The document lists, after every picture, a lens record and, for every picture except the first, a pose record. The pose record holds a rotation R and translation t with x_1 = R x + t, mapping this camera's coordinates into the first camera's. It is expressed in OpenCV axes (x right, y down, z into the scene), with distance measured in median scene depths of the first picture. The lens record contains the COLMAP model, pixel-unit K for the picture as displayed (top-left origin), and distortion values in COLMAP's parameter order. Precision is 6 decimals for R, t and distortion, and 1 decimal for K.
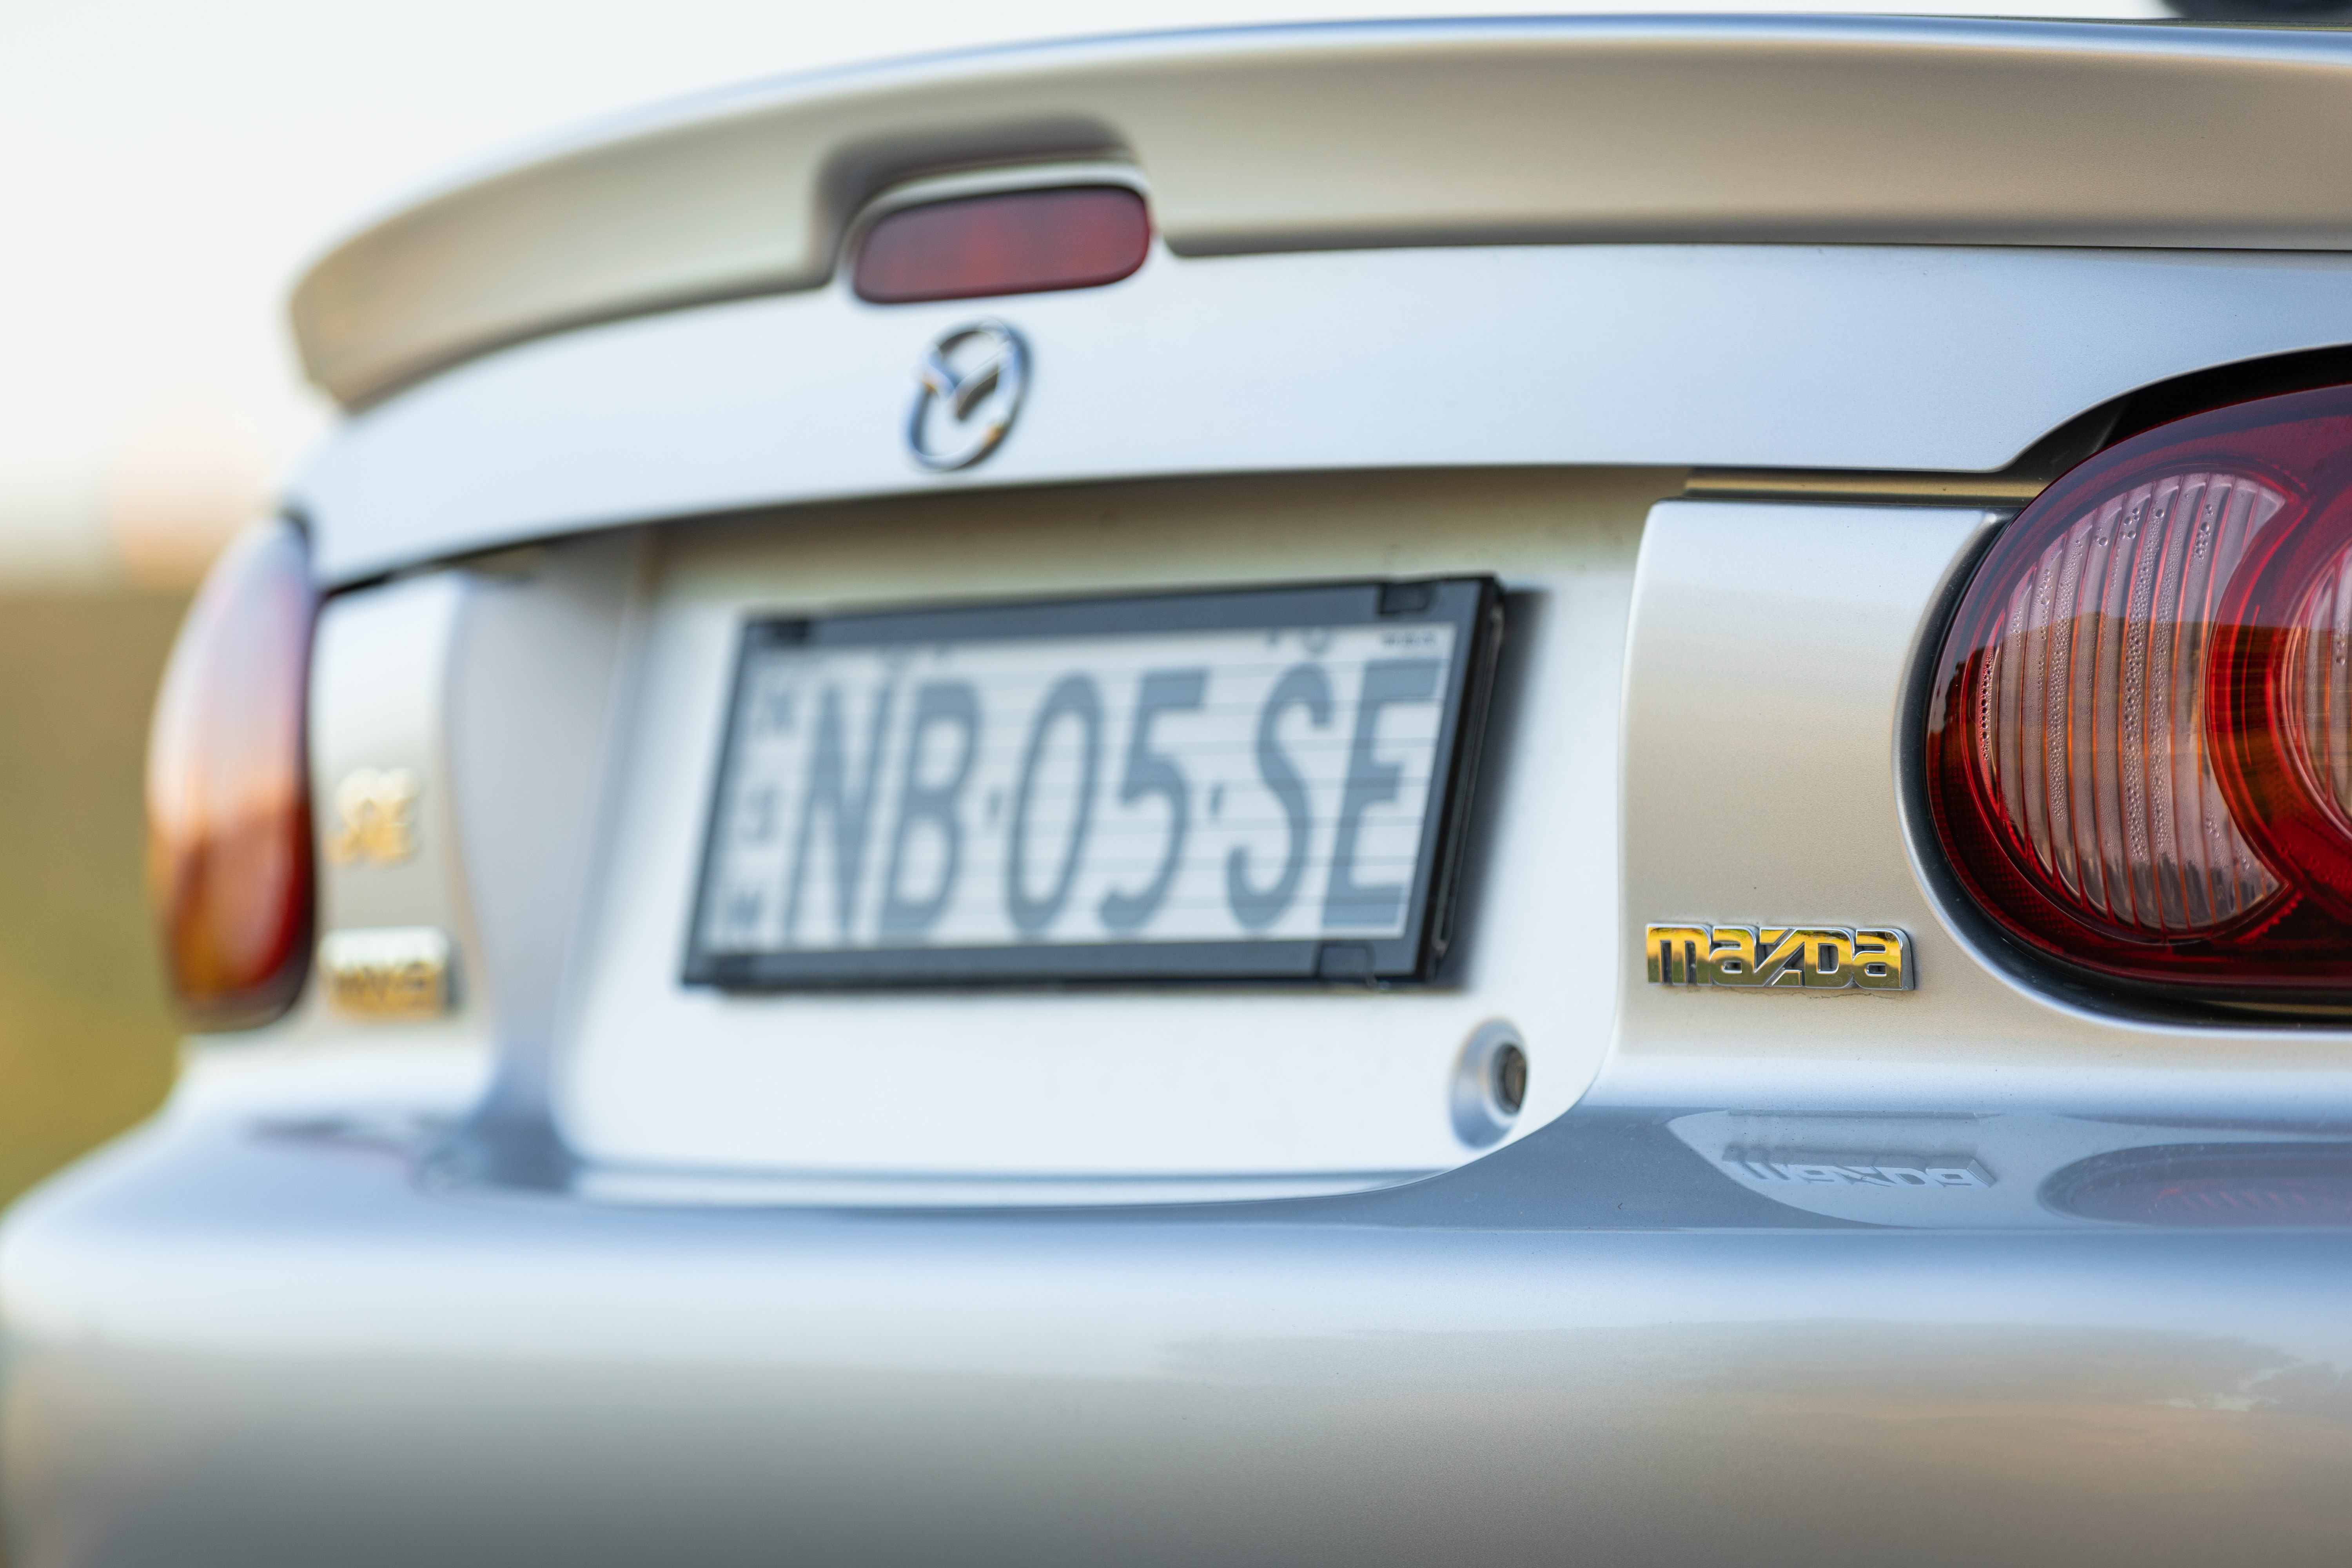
lens RADIAL K [[13548.0, 0, 1181.9], [0, 13548.0, 690.7], [0, 0, 1]] dist [0.366149, -21.445433]
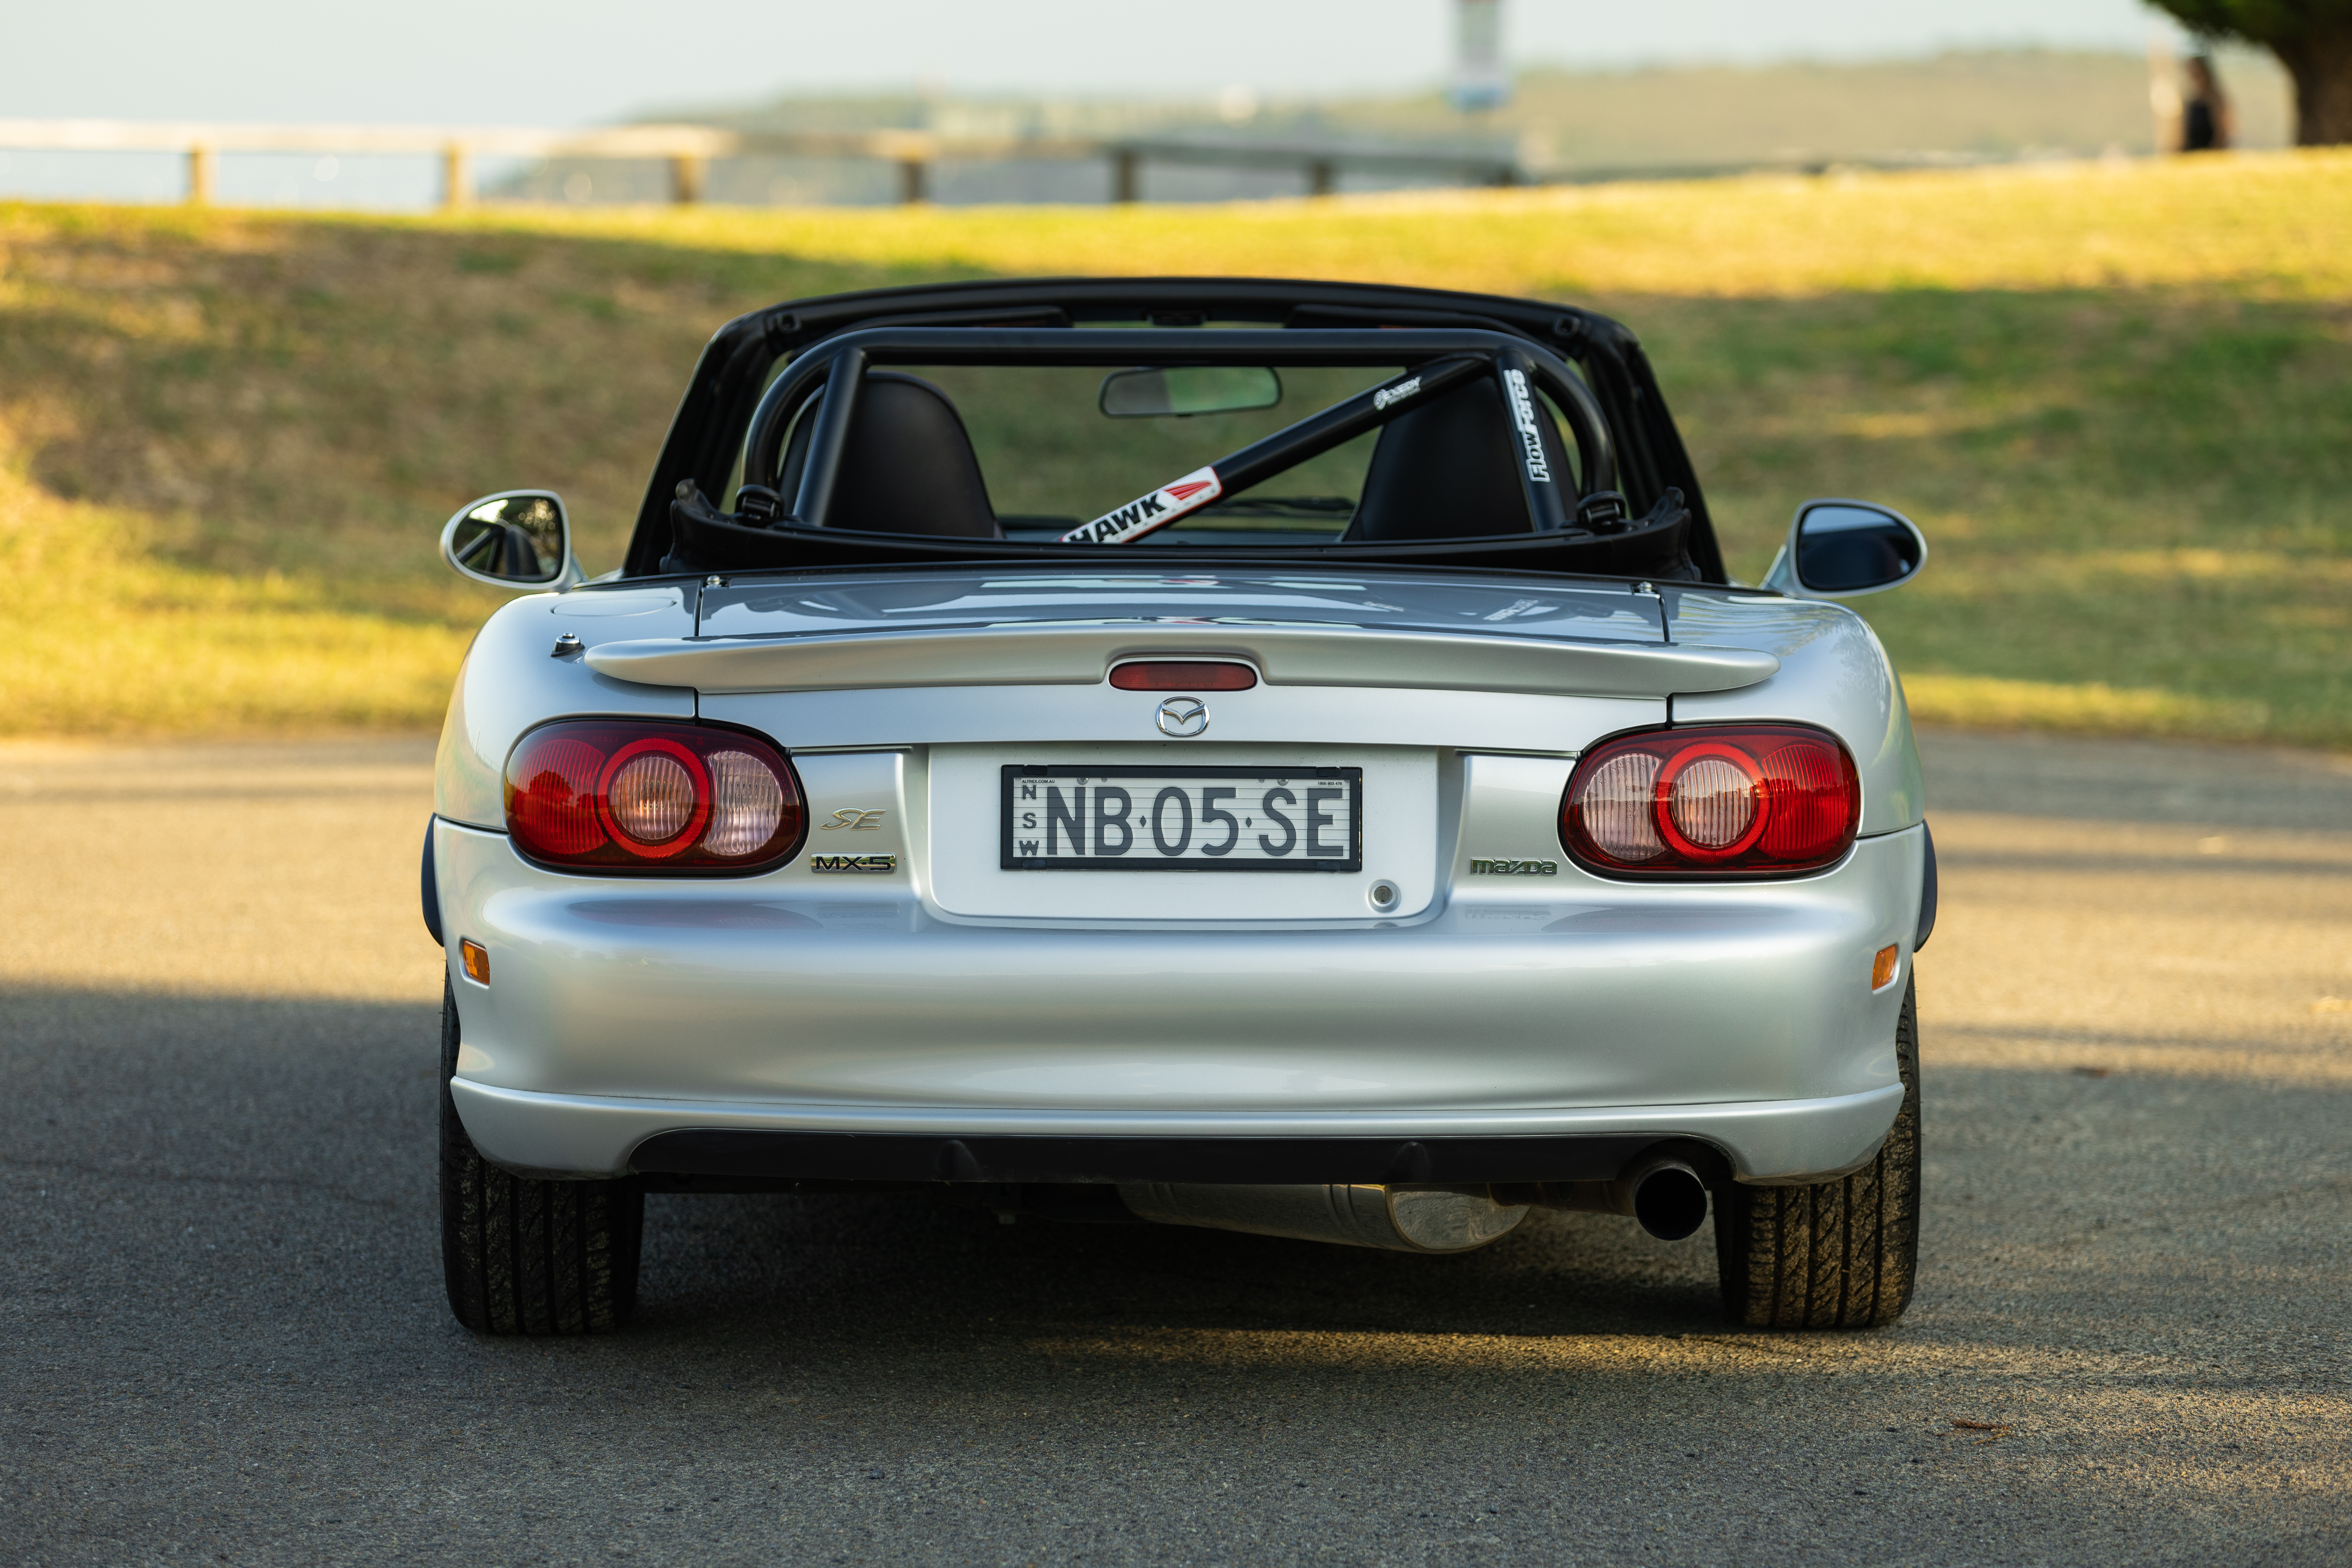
lens RADIAL K [[9000.9, 0, 1176.0], [0, 9000.9, 784.0], [0, 0, 1]] dist [0.165644, 1.511269]
pose [[0.550254, -0.036010, 0.834220, -2.156256], [-0.030414, 0.997542, 0.063121, -0.164691], [-0.834443, -0.060105, 0.547807, -0.394507]]
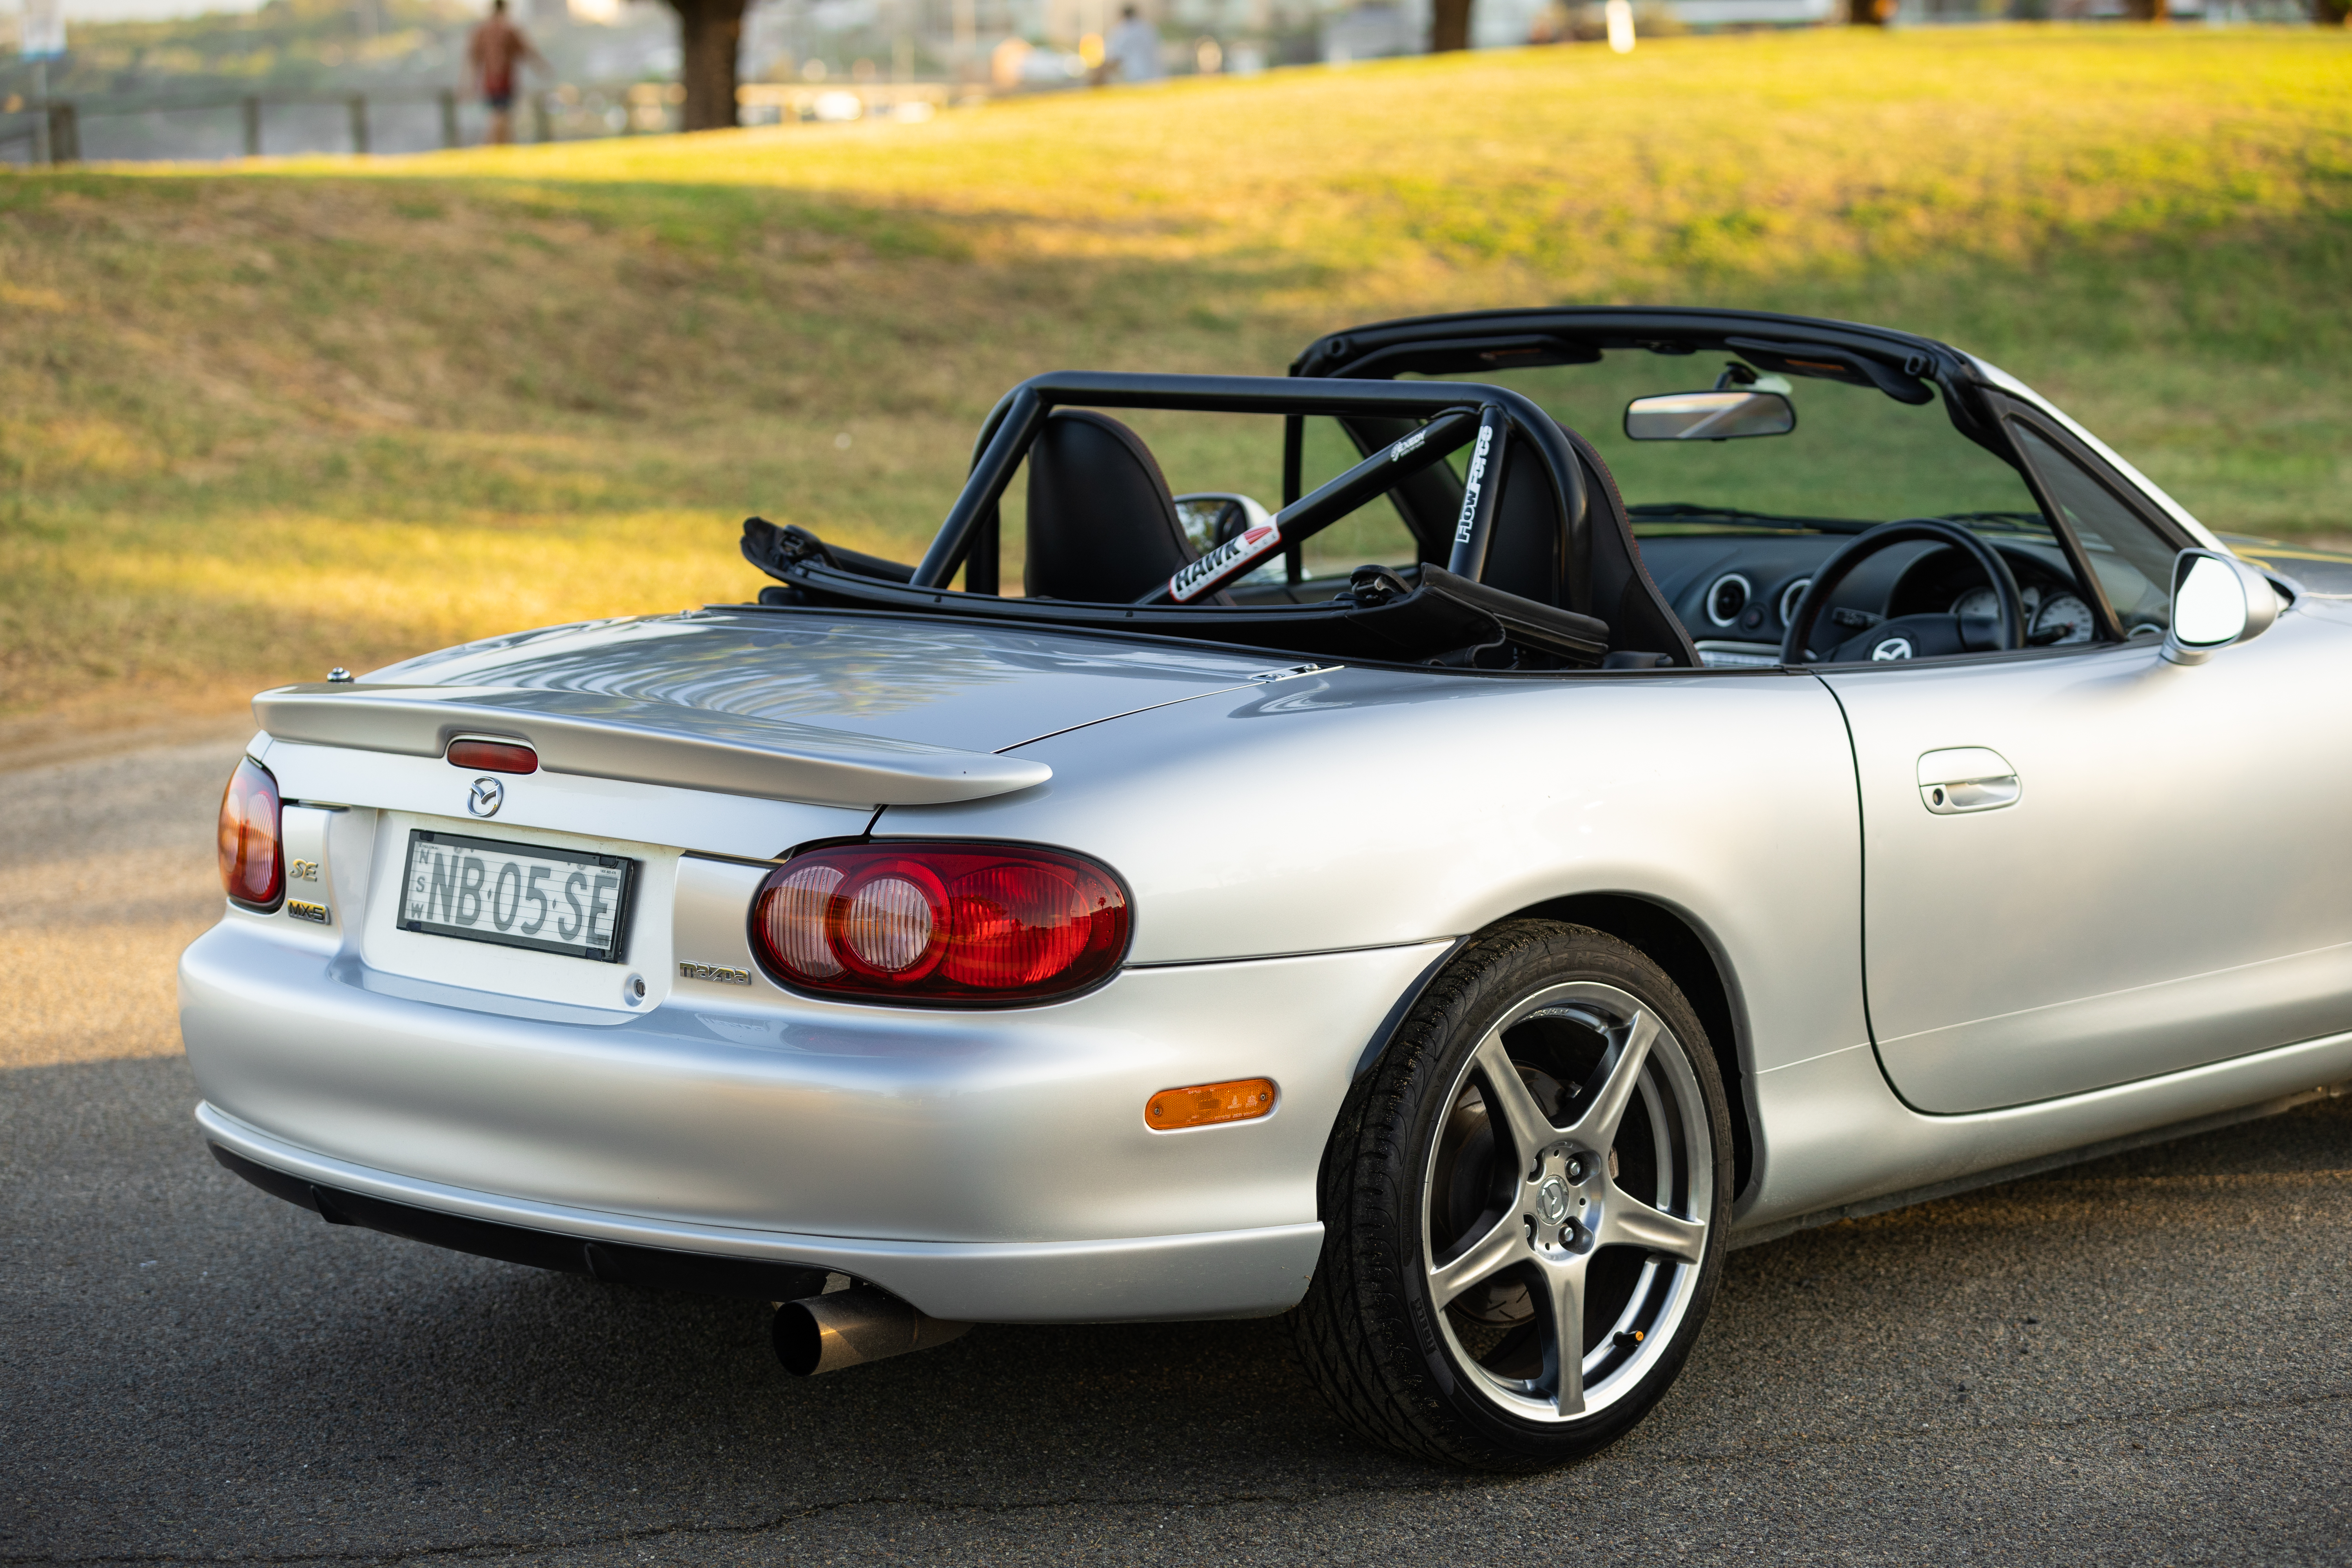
lens RADIAL K [[5689.6, 0, 1176.0], [0, 5689.6, 784.0], [0, 0, 1]] dist [-0.000891, 0.232247]
pose [[0.980679, -0.024590, 0.194072, -0.139138], [-0.002530, 0.990391, 0.138275, -0.253269], [-0.195608, -0.136094, 0.971193, -0.624399]]
